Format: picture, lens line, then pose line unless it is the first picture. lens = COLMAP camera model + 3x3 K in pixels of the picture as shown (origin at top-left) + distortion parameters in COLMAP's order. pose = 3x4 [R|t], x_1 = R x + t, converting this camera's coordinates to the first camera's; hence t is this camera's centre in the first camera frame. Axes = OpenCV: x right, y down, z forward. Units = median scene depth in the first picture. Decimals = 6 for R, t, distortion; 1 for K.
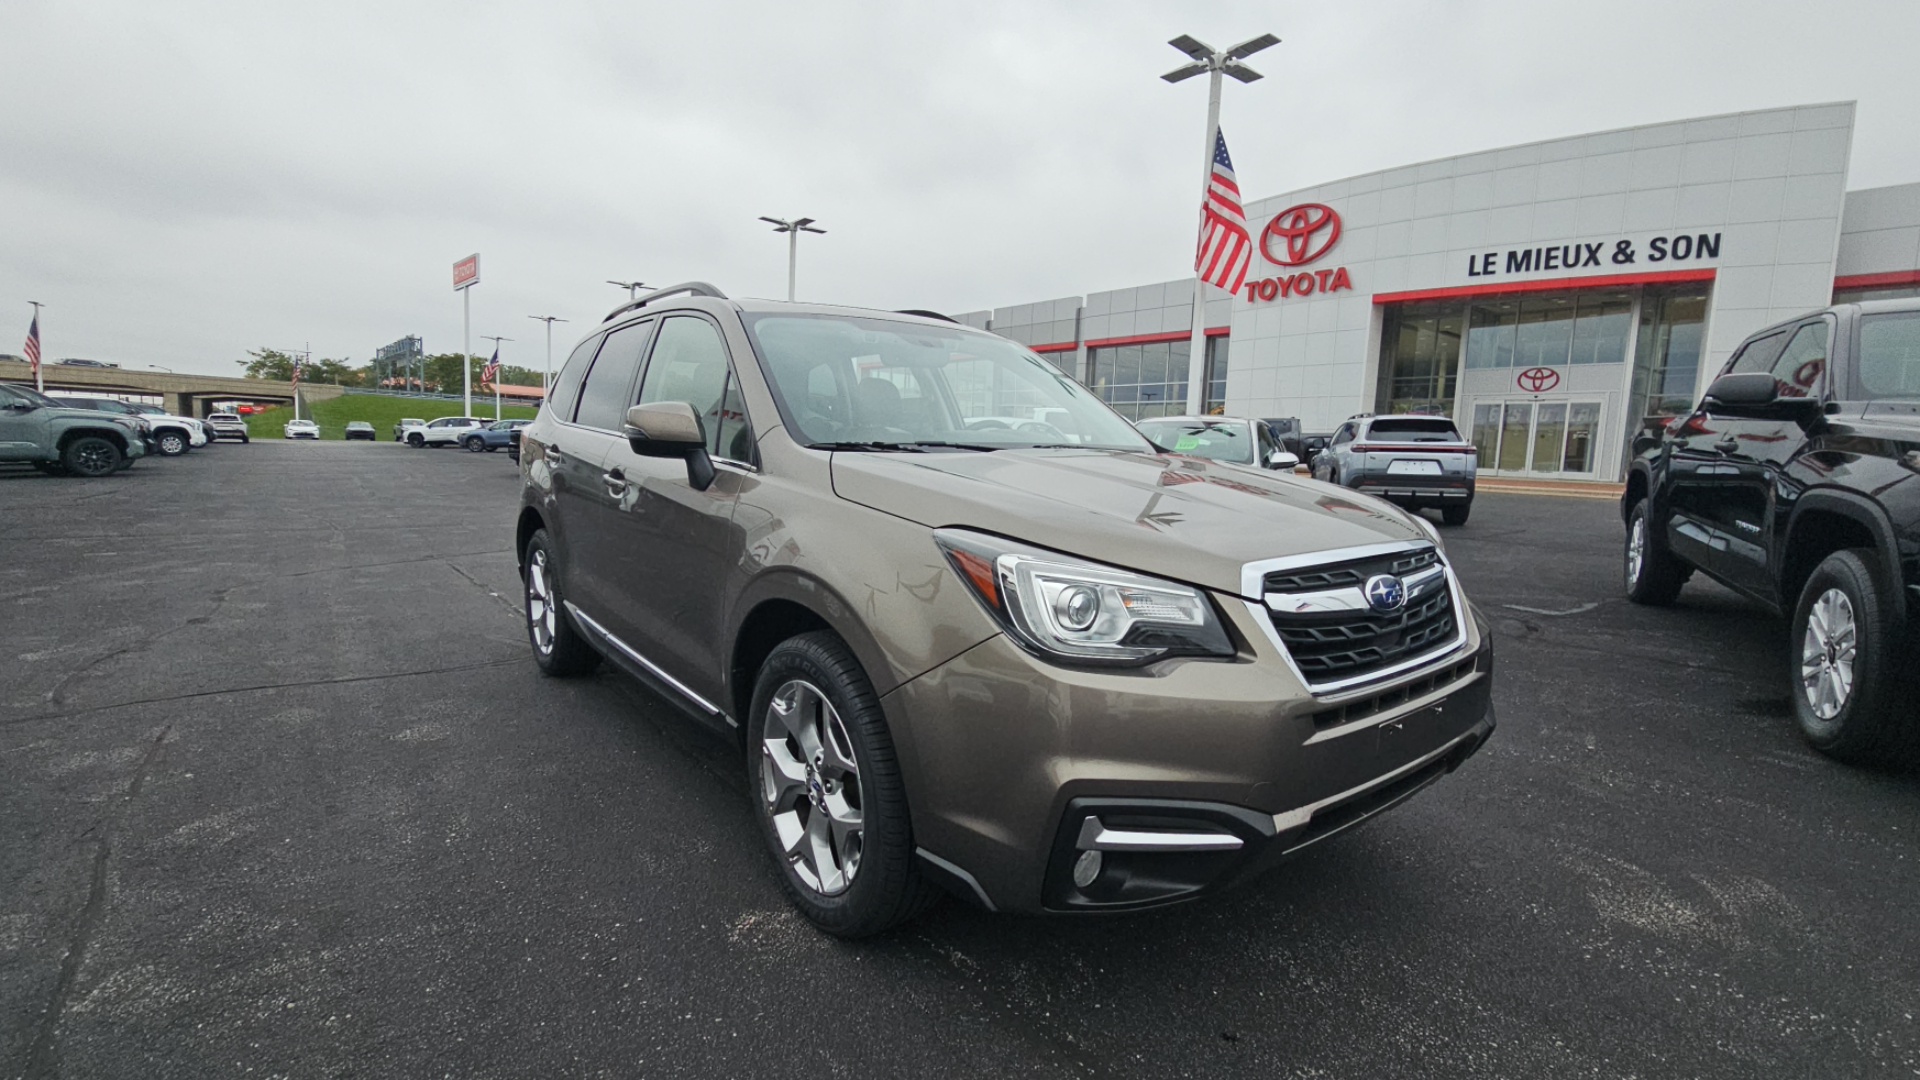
lens RADIAL K [[859.3, 0, 976.2], [0, 859.3, 538.5], [0, 0, 1]] dist [0.007108, -0.005273]
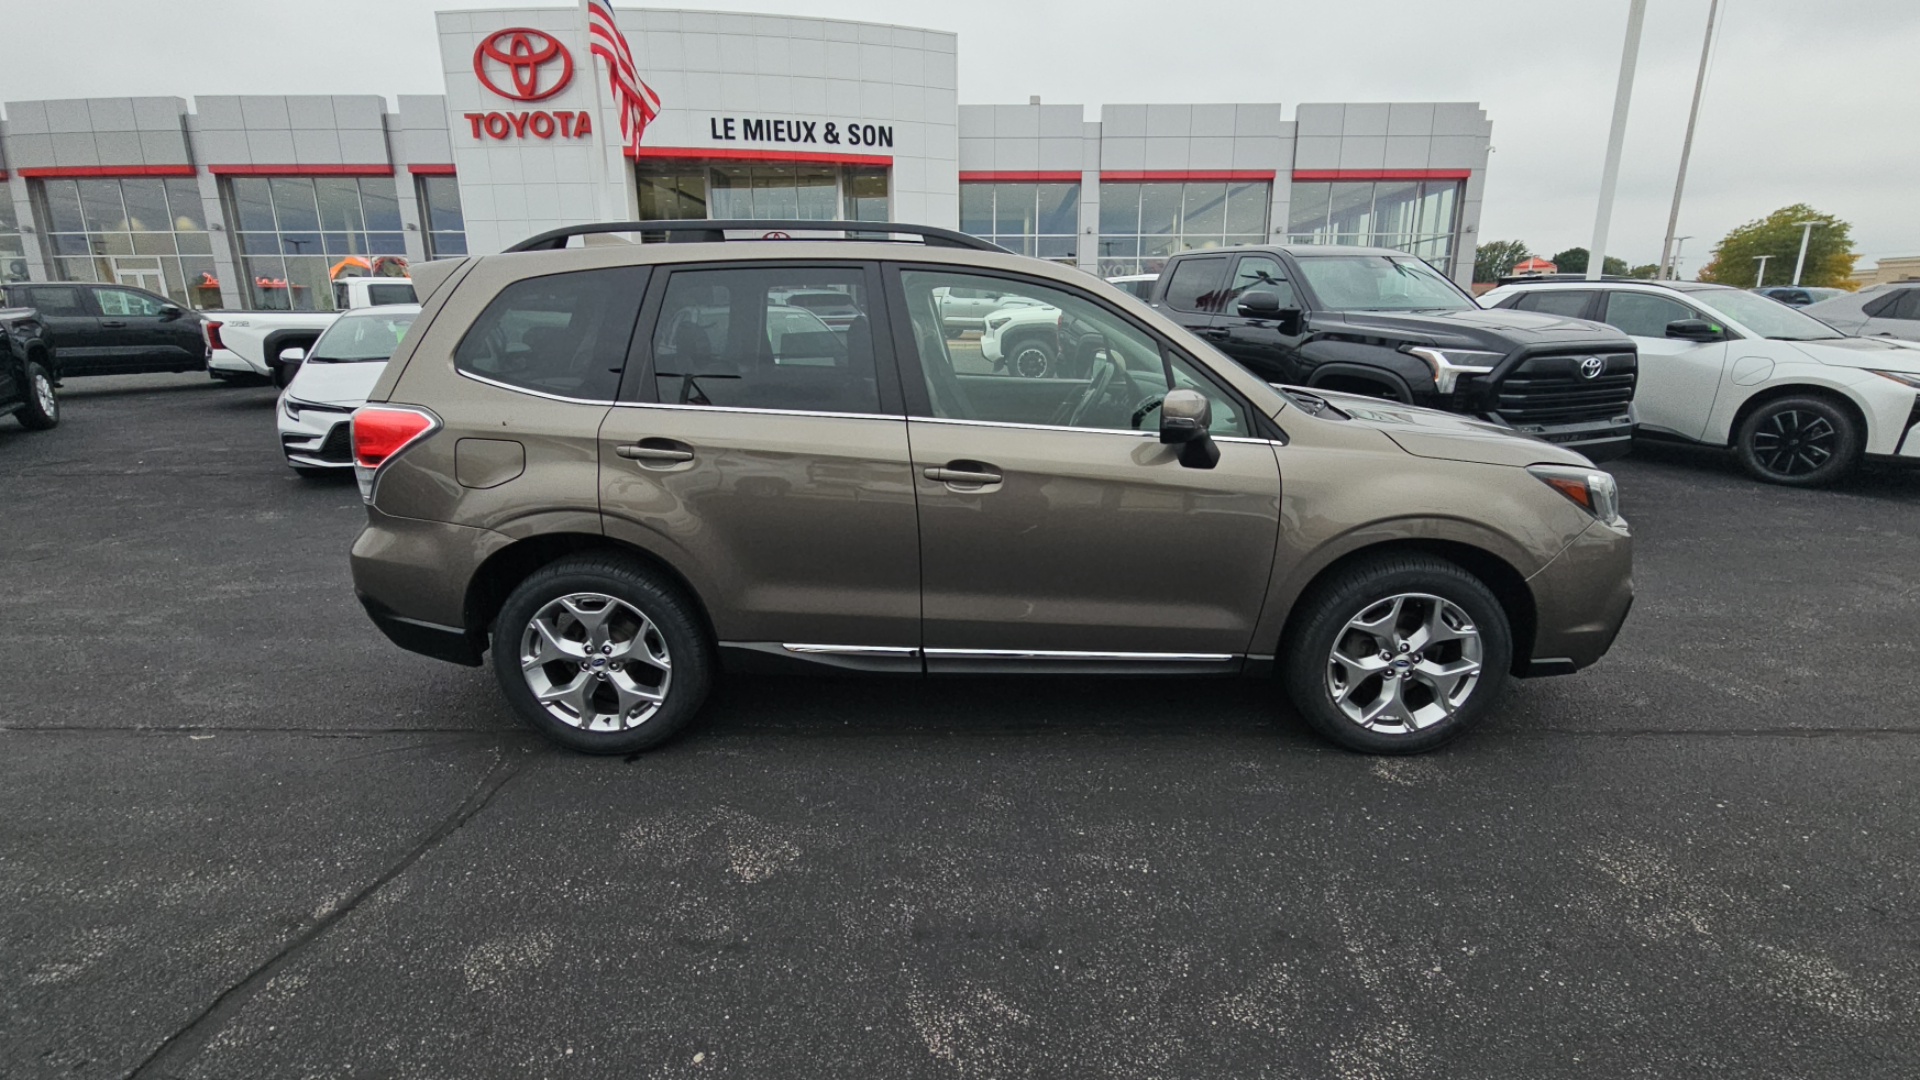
lens RADIAL K [[870.9, 0, 977.8], [0, 870.9, 541.8], [0, 0, 1]] dist [0.000713, -0.001035]
pose [[0.630690, -0.232264, 0.740462, -0.124561], [0.105994, 0.971000, 0.214298, -0.021507], [-0.768762, -0.056671, 0.637019, 0.049343]]
